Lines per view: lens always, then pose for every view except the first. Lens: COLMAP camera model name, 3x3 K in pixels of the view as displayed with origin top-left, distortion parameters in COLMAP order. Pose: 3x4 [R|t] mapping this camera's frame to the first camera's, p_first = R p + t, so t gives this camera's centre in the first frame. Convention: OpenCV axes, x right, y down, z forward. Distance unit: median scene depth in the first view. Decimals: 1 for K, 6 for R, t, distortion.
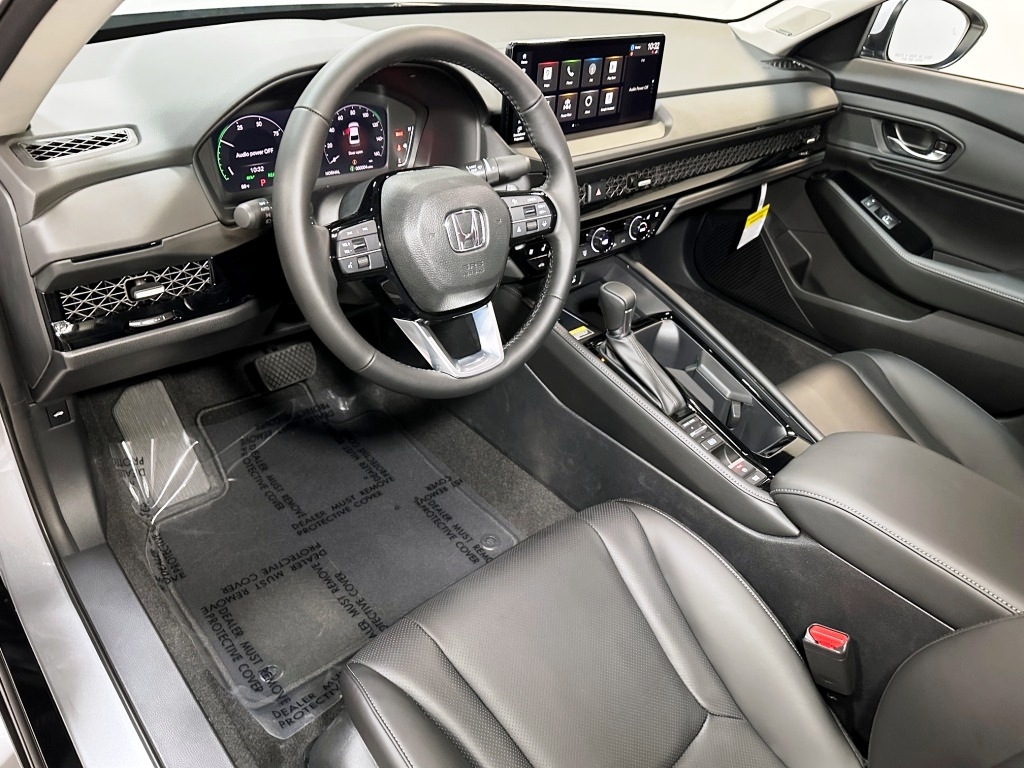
lens RADIAL K [[736.8, 0, 495.8], [0, 736.8, 375.6], [0, 0, 1]] dist [0.017454, -0.044370]
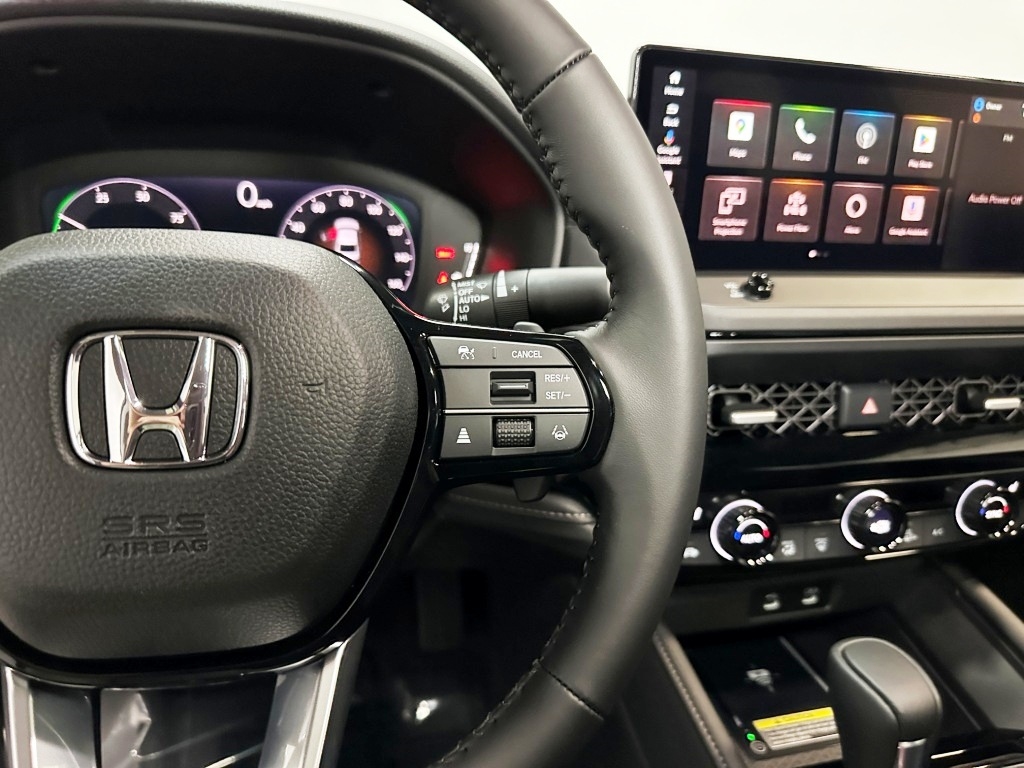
lens RADIAL K [[736.8, 0, 498.5], [0, 736.8, 379.2], [0, 0, 1]] dist [0.017454, -0.044370]
pose [[0.891053, 0.094355, -0.443984, 0.140317], [-0.225247, 0.941135, -0.252050, -0.112401], [0.394067, 0.324596, 0.859854, 0.563398]]
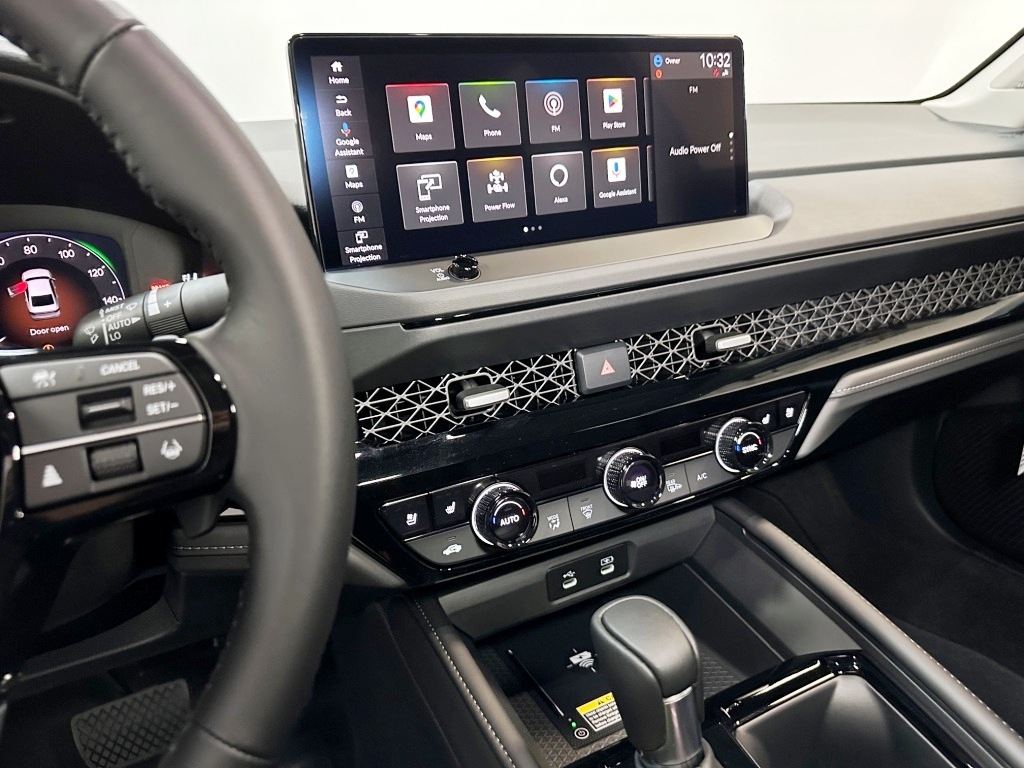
lens RADIAL K [[736.8, 0, 489.8], [0, 736.8, 380.9], [0, 0, 1]] dist [0.017454, -0.044370]
pose [[0.950072, -0.092027, -0.298152, 0.206365], [-0.003471, 0.952343, -0.305009, -0.115796], [0.312012, 0.290815, 0.904475, 0.615747]]
